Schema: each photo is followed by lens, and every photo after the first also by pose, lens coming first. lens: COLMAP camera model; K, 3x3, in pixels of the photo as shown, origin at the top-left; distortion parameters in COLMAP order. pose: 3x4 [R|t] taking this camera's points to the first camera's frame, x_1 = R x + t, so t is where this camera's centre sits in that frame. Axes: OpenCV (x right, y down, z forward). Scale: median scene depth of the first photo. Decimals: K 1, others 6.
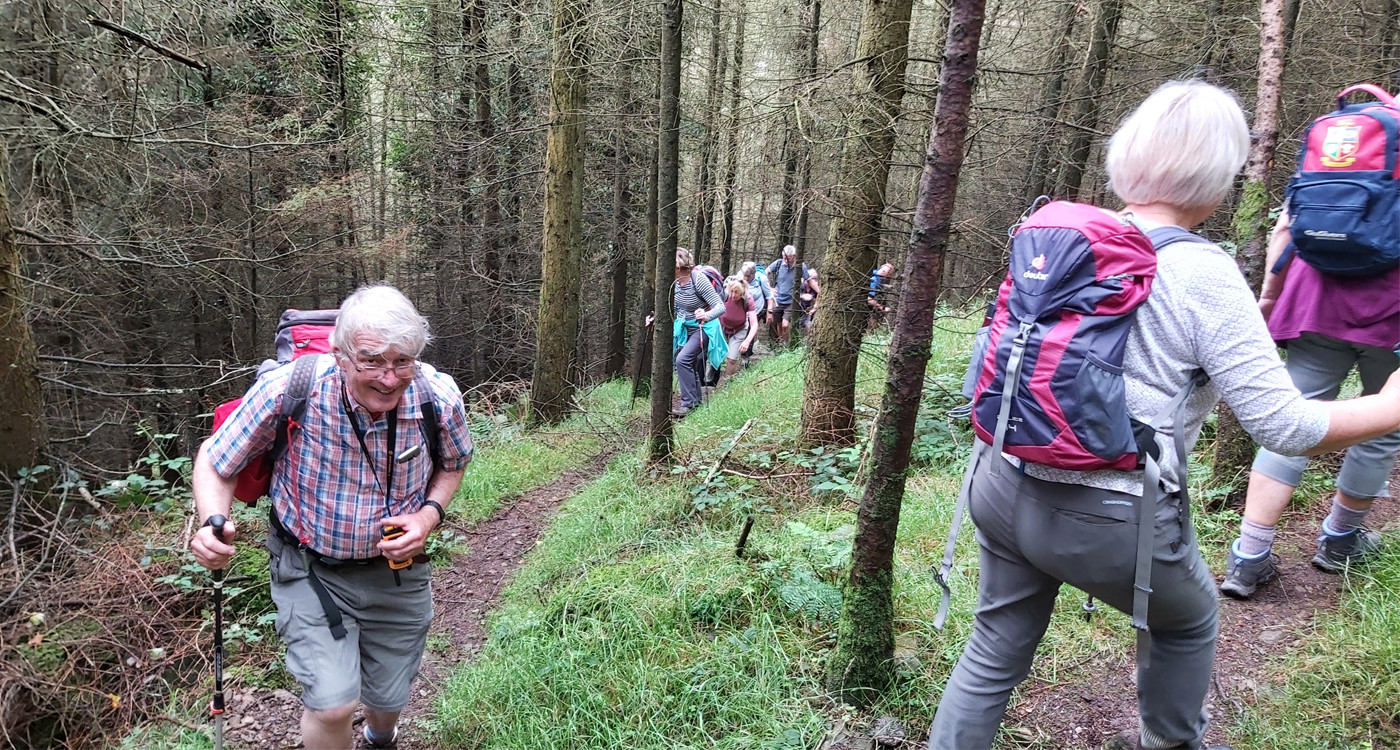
lens RADIAL K [[1164.9, 0, 700.3], [0, 1164.9, 319.2], [0, 0, 1]] dist [0.105755, -0.208459]
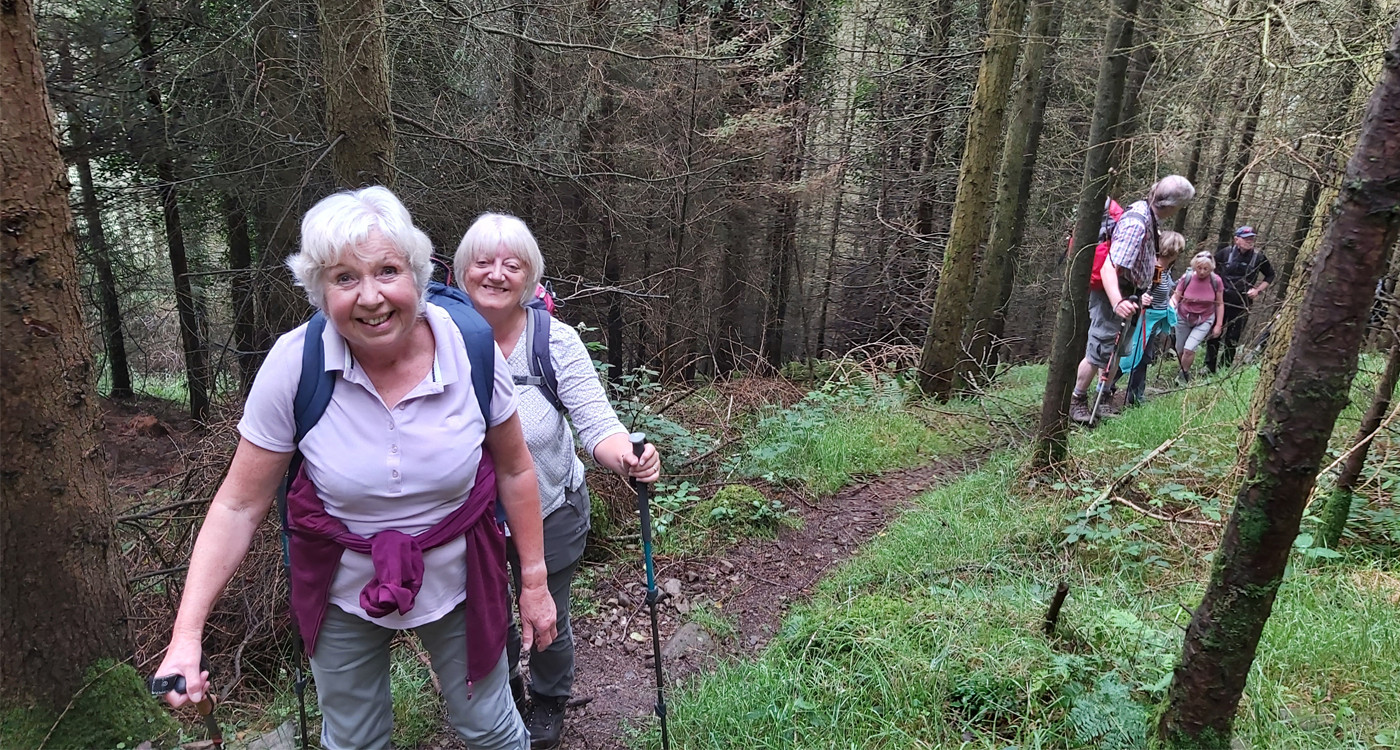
lens RADIAL K [[1164.9, 0, 700.3], [0, 1164.9, 319.2], [0, 0, 1]] dist [0.105755, -0.208459]
pose [[0.903912, 0.143361, -0.402978, 0.068679], [-0.128873, 0.989658, 0.063003, -0.002734], [0.407842, -0.005016, 0.913039, 0.167608]]
